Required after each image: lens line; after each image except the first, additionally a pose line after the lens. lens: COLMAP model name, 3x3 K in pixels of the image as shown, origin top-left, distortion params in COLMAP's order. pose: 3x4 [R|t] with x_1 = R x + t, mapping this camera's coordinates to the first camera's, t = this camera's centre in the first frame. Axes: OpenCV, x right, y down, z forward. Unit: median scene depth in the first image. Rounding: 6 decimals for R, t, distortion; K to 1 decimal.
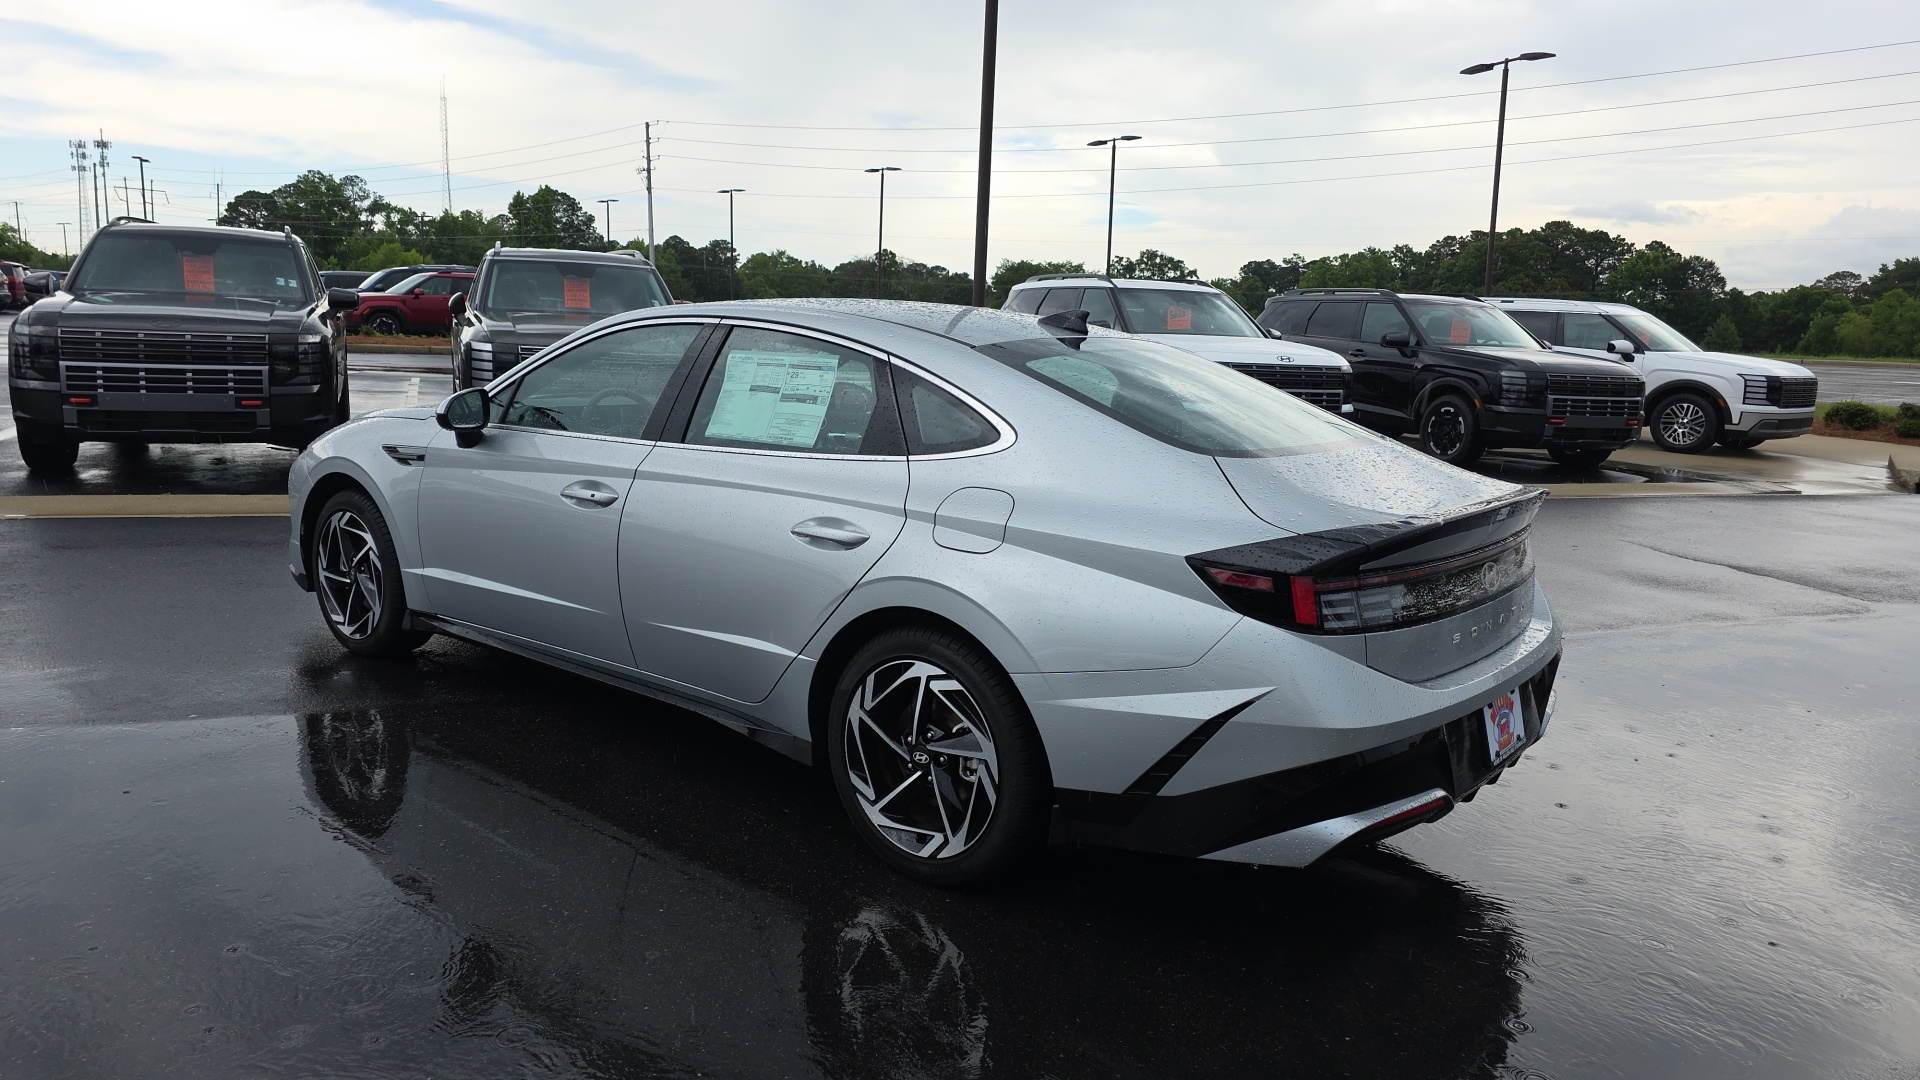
lens RADIAL K [[1323.2, 0, 958.9], [0, 1323.2, 584.7], [0, 0, 1]] dist [0.049027, -0.049134]
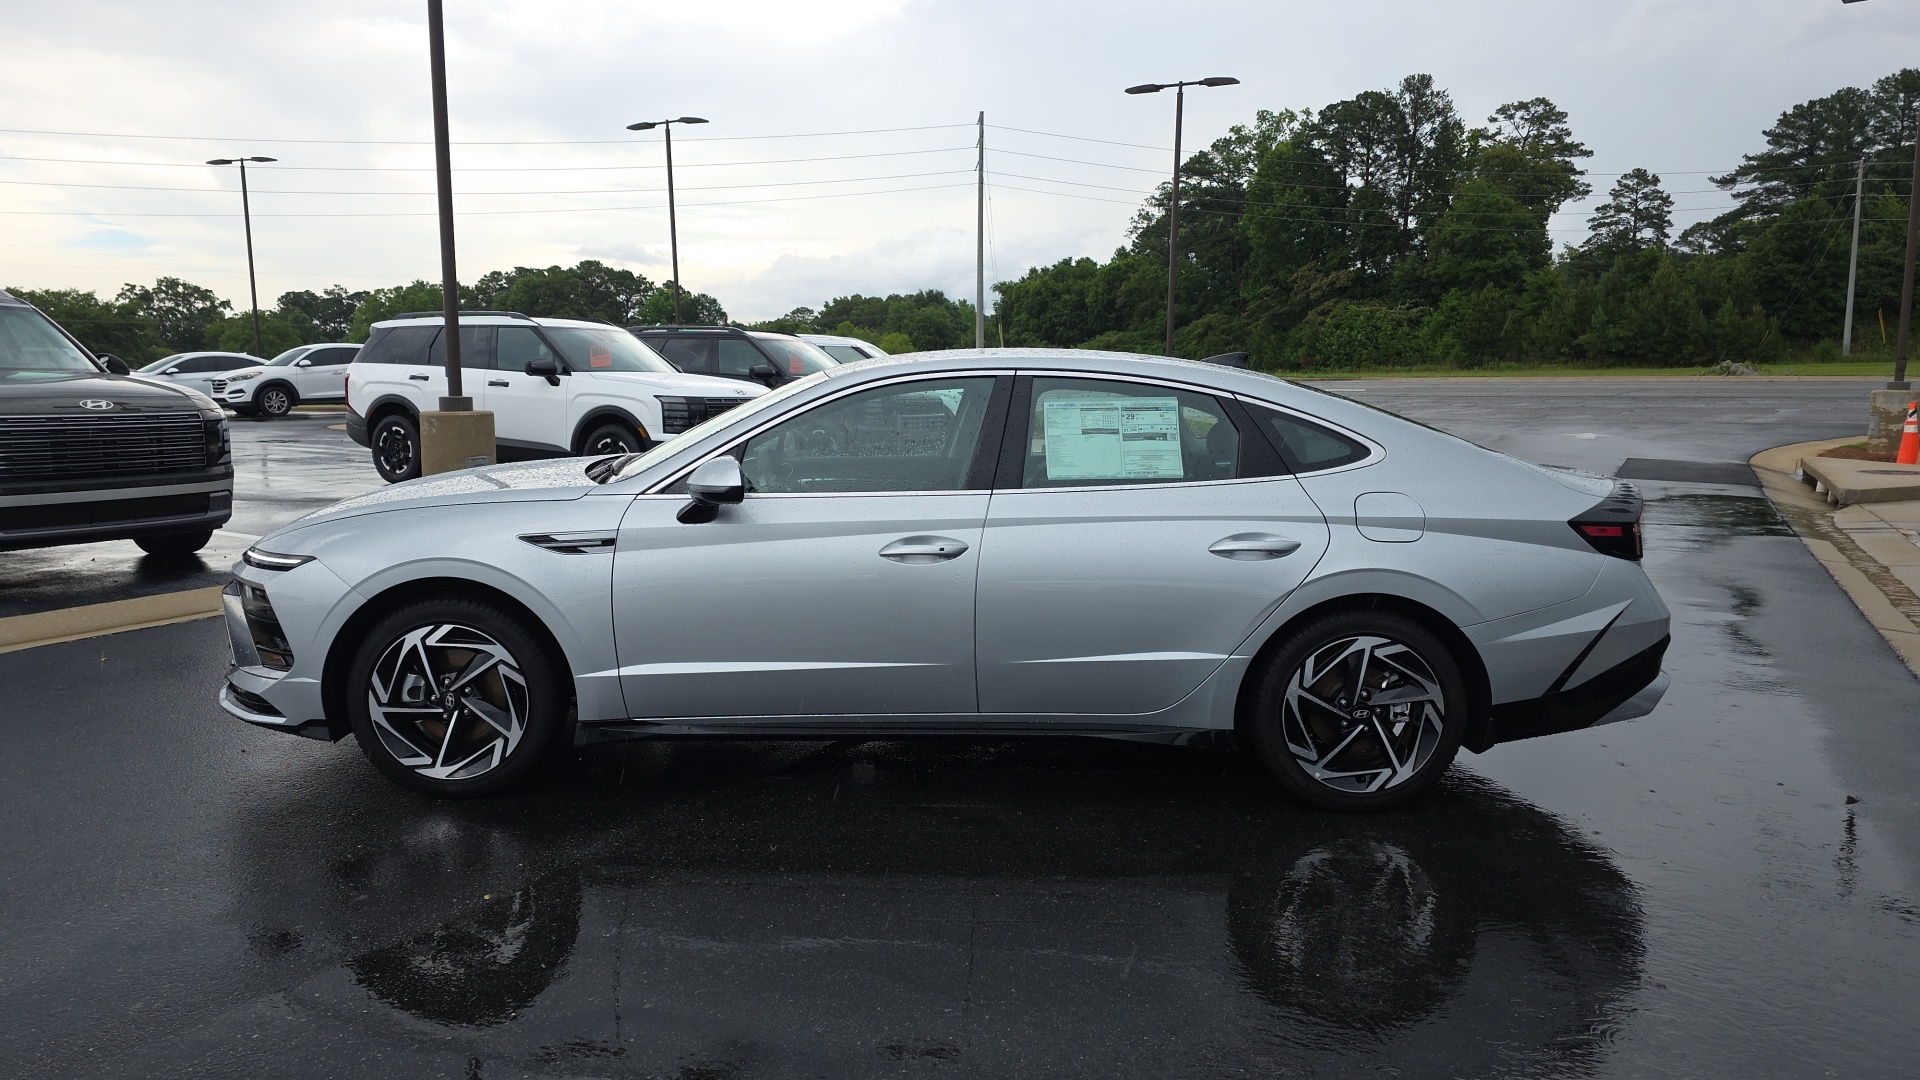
lens RADIAL K [[1323.2, 0, 848.1], [0, 1323.2, 590.8], [0, 0, 1]] dist [0.049027, -0.049134]
pose [[0.752713, -0.138015, 0.643719, -0.965067], [0.148667, 0.988156, 0.038024, -0.083856], [-0.641343, 0.067079, 0.764316, 0.282318]]
